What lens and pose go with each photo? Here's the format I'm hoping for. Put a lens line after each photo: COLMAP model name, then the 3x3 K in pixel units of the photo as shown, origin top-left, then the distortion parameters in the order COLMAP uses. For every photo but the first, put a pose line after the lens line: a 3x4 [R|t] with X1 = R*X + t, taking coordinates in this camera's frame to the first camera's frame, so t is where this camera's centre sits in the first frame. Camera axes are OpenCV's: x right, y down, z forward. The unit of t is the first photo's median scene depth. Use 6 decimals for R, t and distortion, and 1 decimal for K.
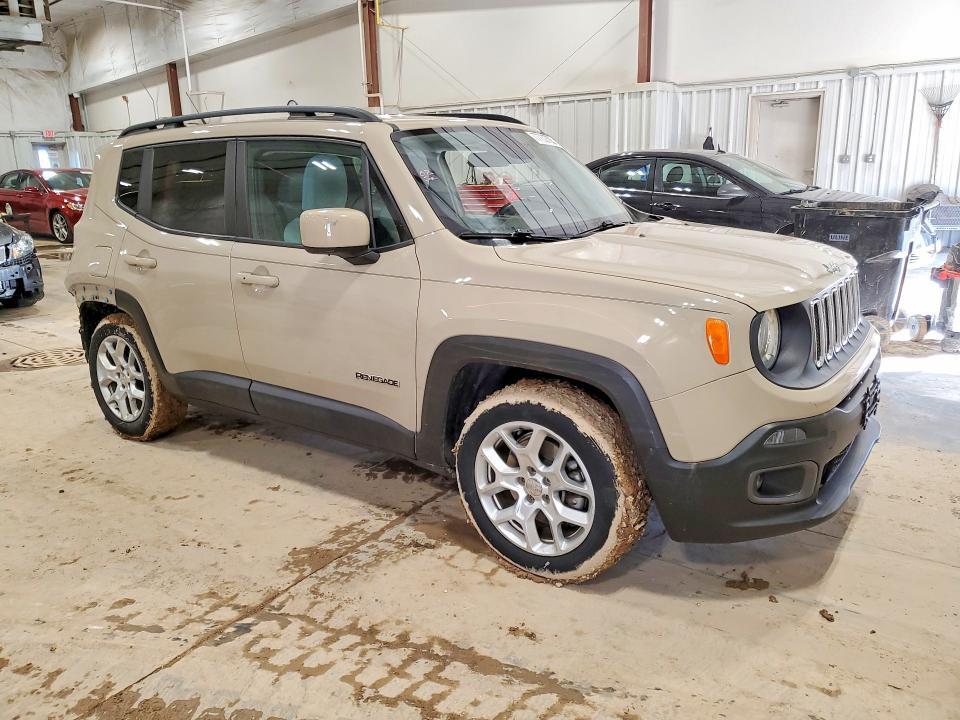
lens RADIAL K [[753.6, 0, 478.8], [0, 753.6, 353.6], [0, 0, 1]] dist [0.028820, 0.000804]
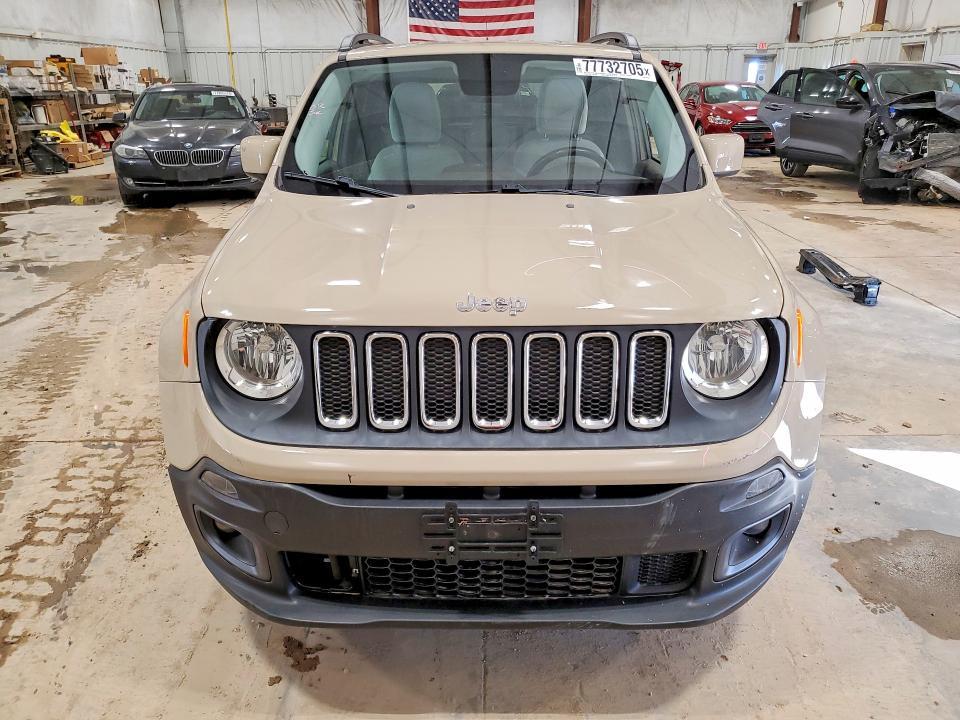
lens RADIAL K [[753.6, 0, 466.7], [0, 753.6, 367.0], [0, 0, 1]] dist [0.028820, 0.000804]
pose [[0.565053, 0.312863, -0.763435, 1.035113], [-0.217400, 0.949073, 0.228032, -0.215351], [0.795897, 0.037121, 0.604292, 0.694527]]
